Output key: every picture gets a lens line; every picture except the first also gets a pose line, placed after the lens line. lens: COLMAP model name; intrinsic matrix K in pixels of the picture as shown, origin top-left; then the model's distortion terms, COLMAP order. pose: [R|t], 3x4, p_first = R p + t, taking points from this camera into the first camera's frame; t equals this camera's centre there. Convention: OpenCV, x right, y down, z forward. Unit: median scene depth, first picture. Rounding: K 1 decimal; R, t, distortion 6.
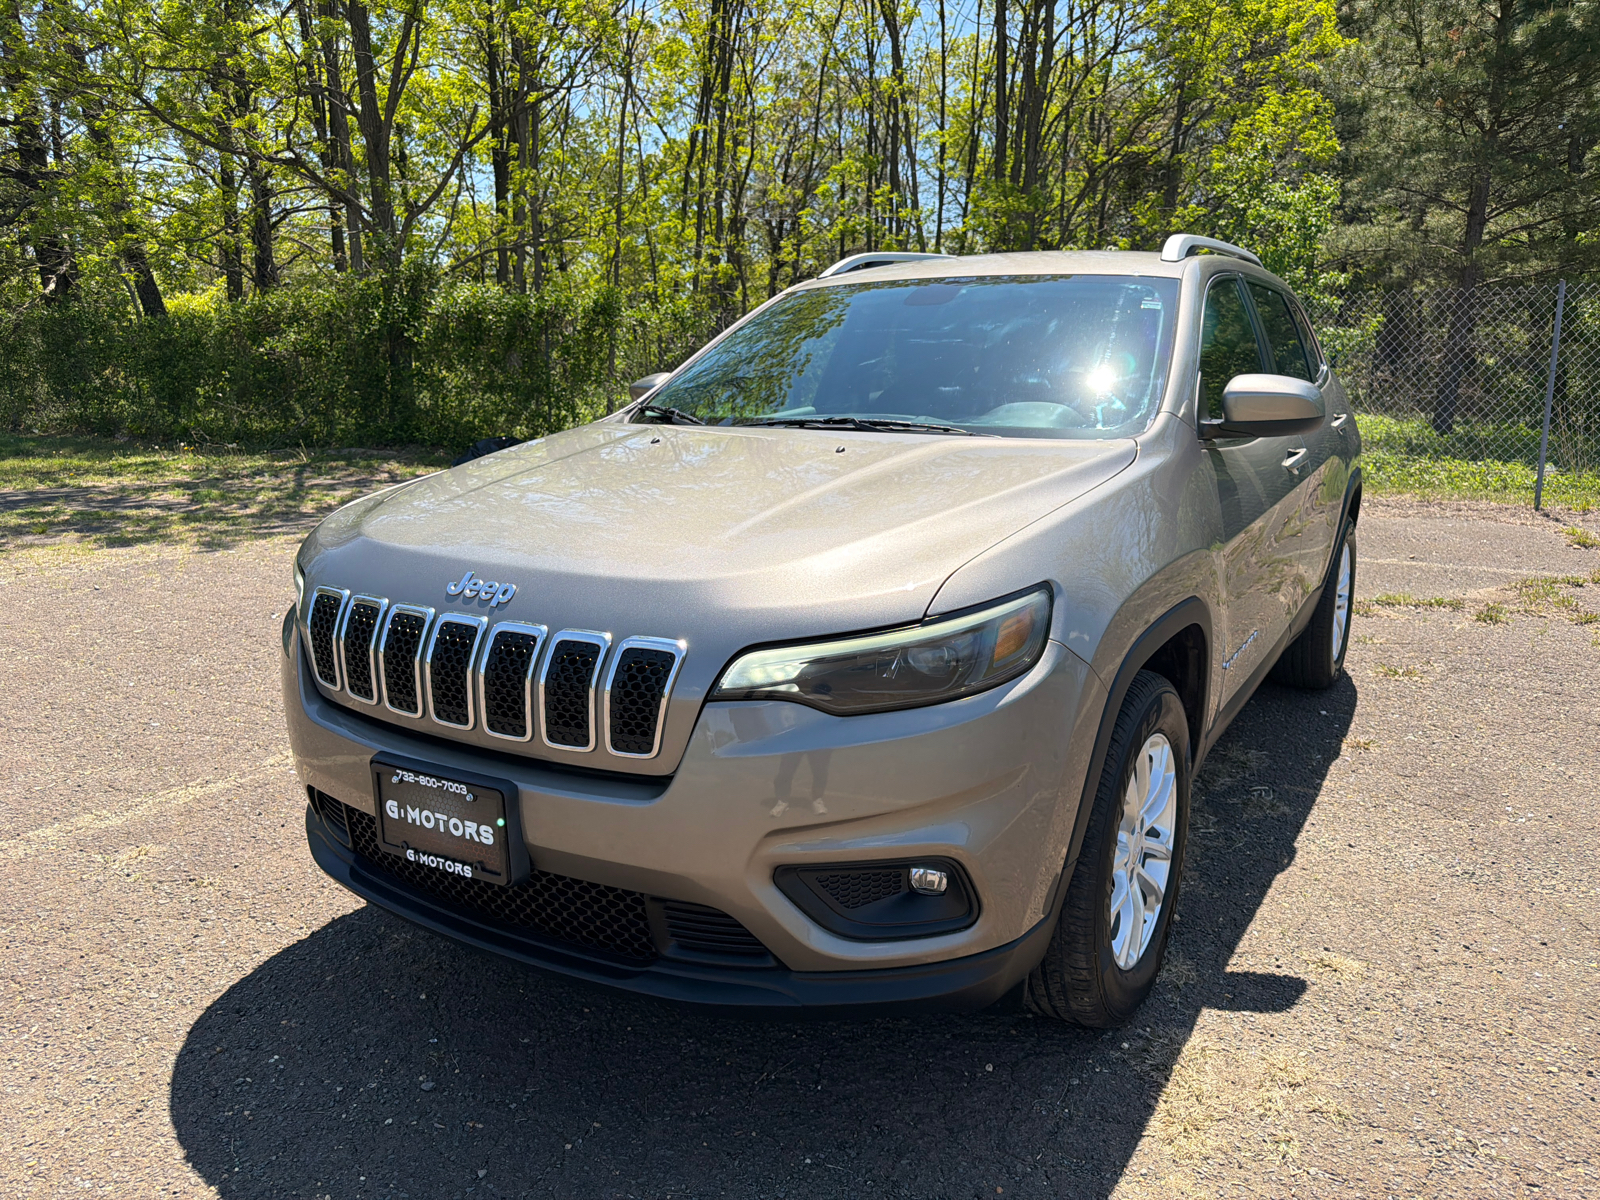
lens RADIAL K [[1156.6, 0, 802.6], [0, 1156.6, 608.0], [0, 0, 1]] dist [0.035584, -0.039839]
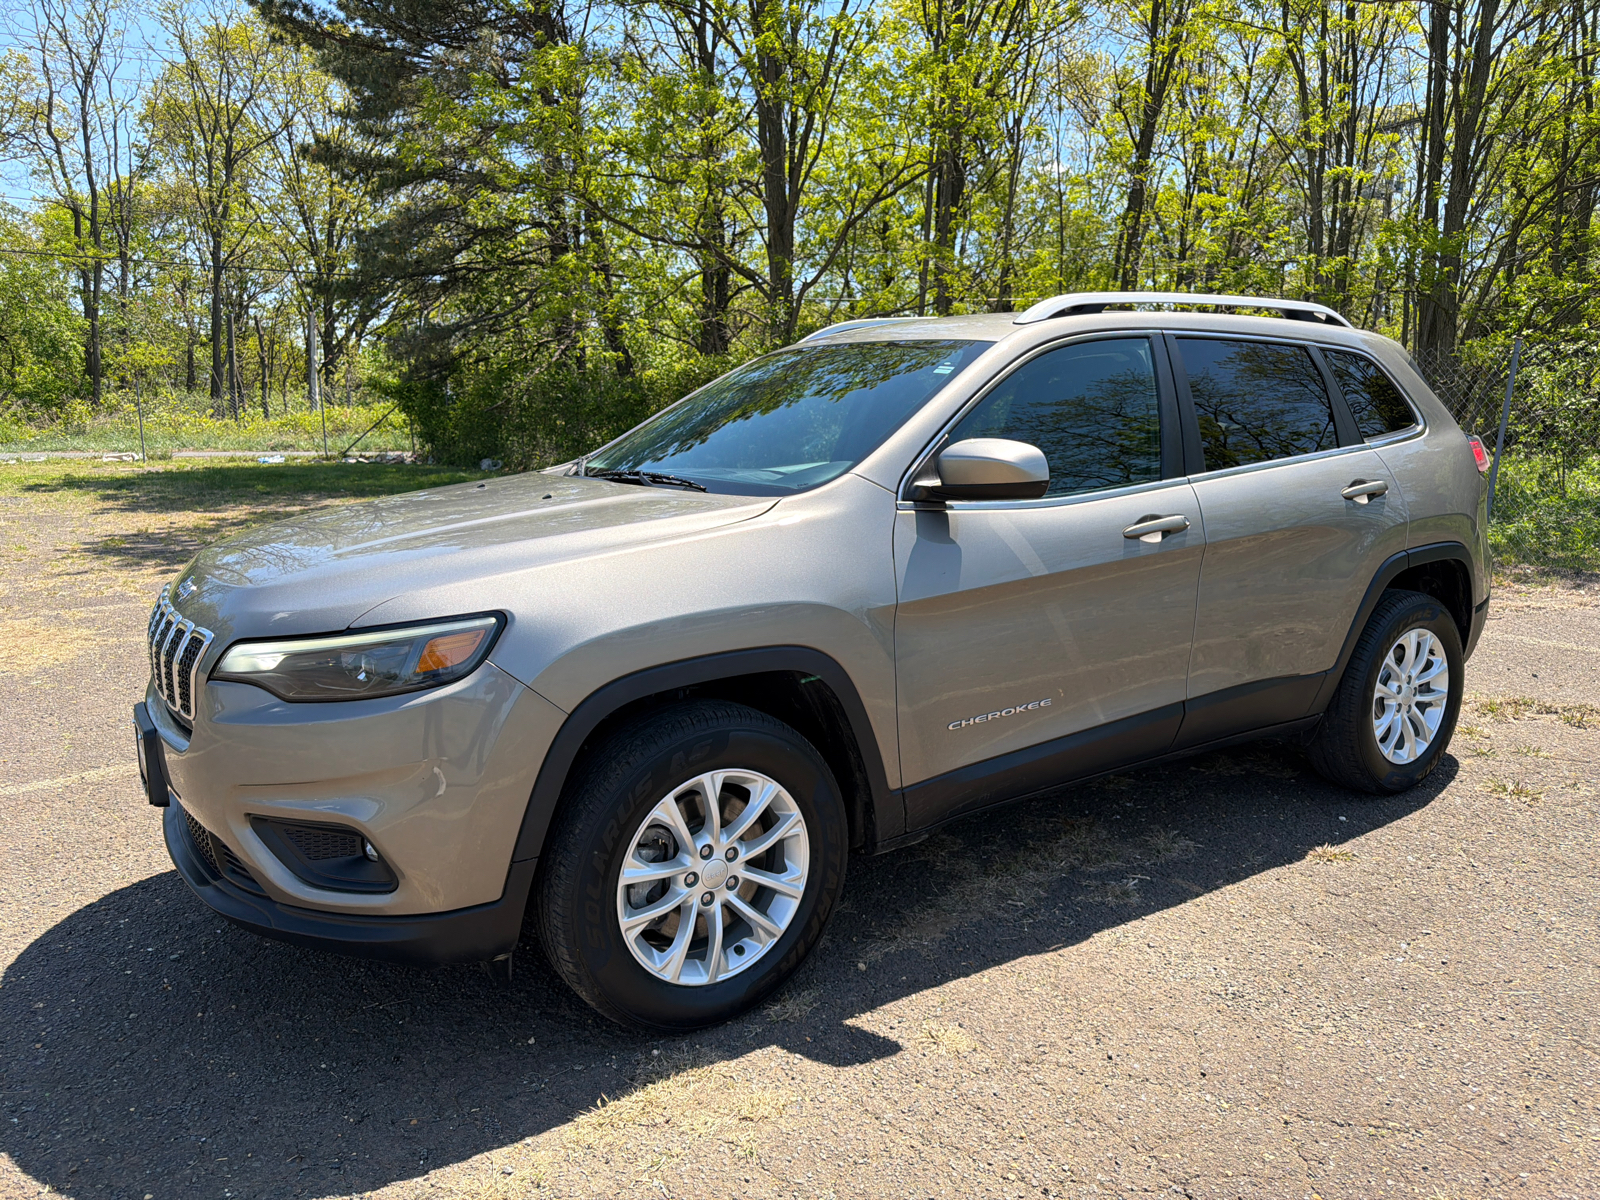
lens RADIAL K [[1156.6, 0, 797.3], [0, 1156.6, 600.1], [0, 0, 1]] dist [0.035584, -0.039839]
pose [[0.906824, 0.067444, -0.416078, 0.744644], [-0.088179, 0.995628, -0.030796, -0.019048], [0.412182, 0.064616, 0.908807, 0.042210]]
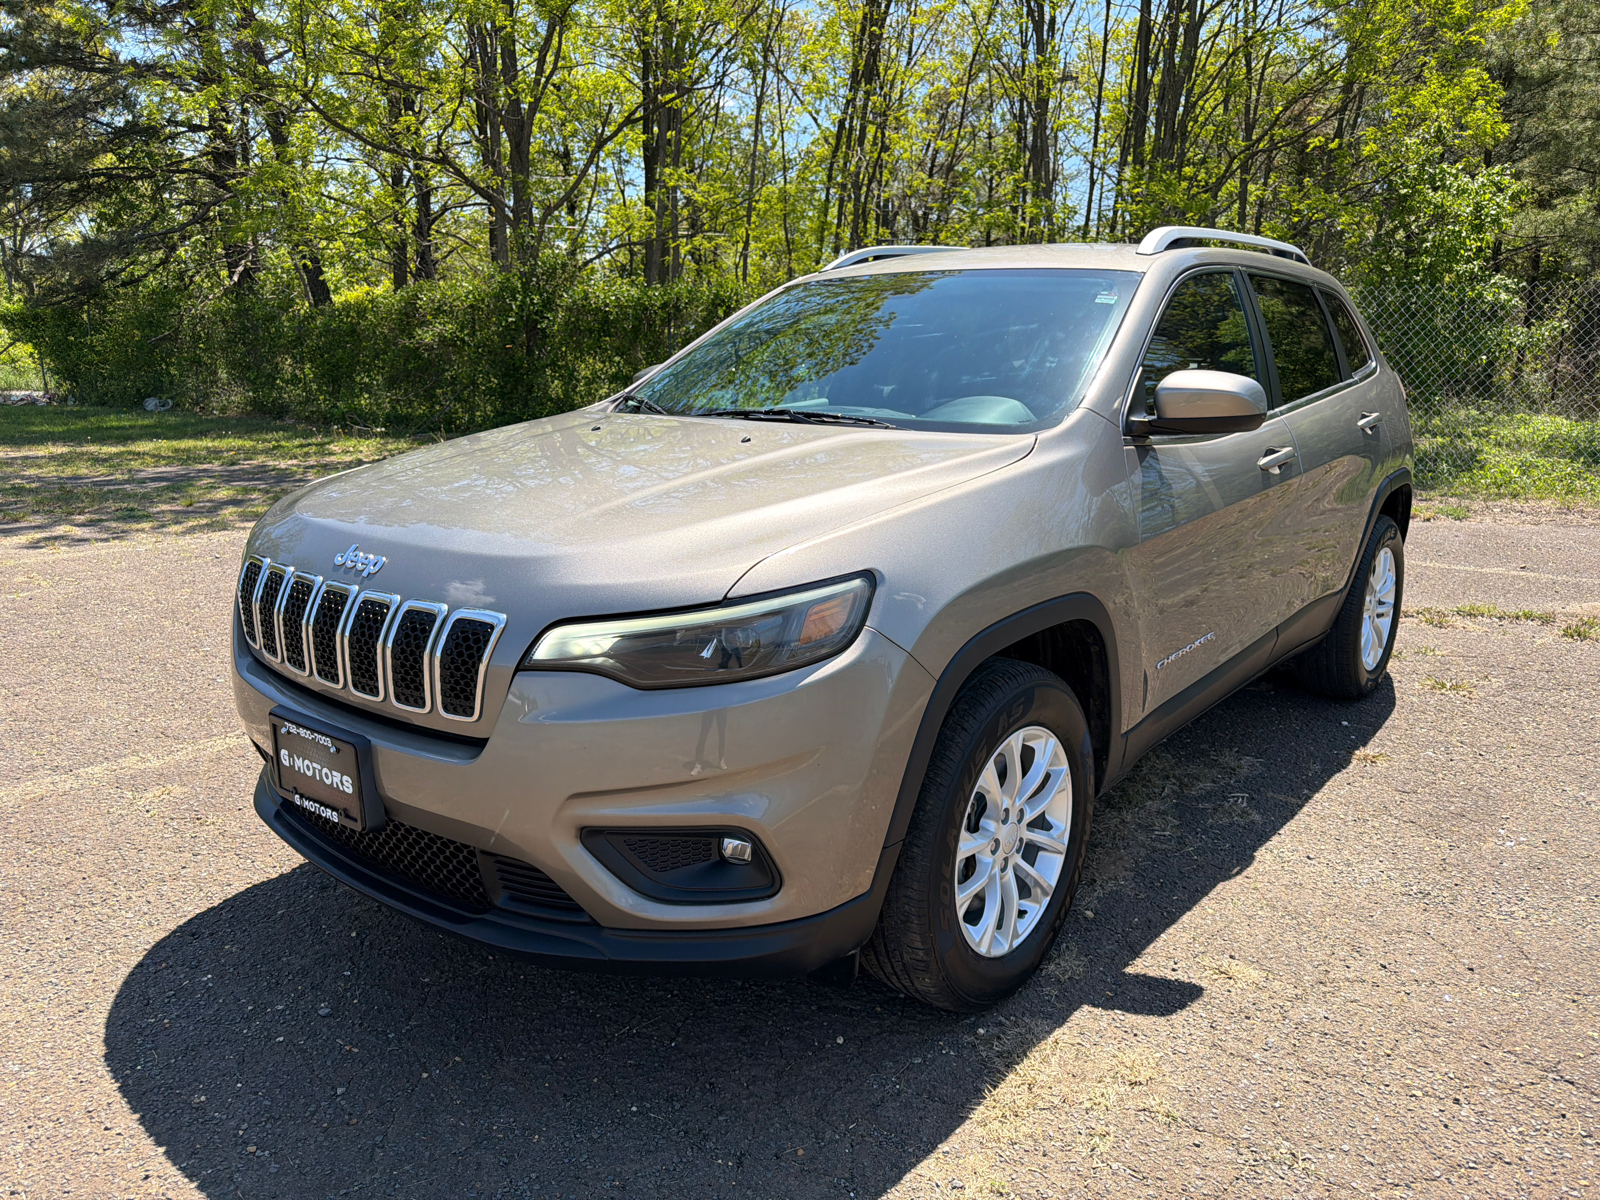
lens RADIAL K [[1156.6, 0, 802.5], [0, 1156.6, 609.5], [0, 0, 1]] dist [0.035584, -0.039839]
pose [[0.989794, 0.036446, -0.137763, 0.225392], [-0.035283, 0.999318, 0.010874, 0.002322], [0.138065, -0.005902, 0.990406, -0.021548]]
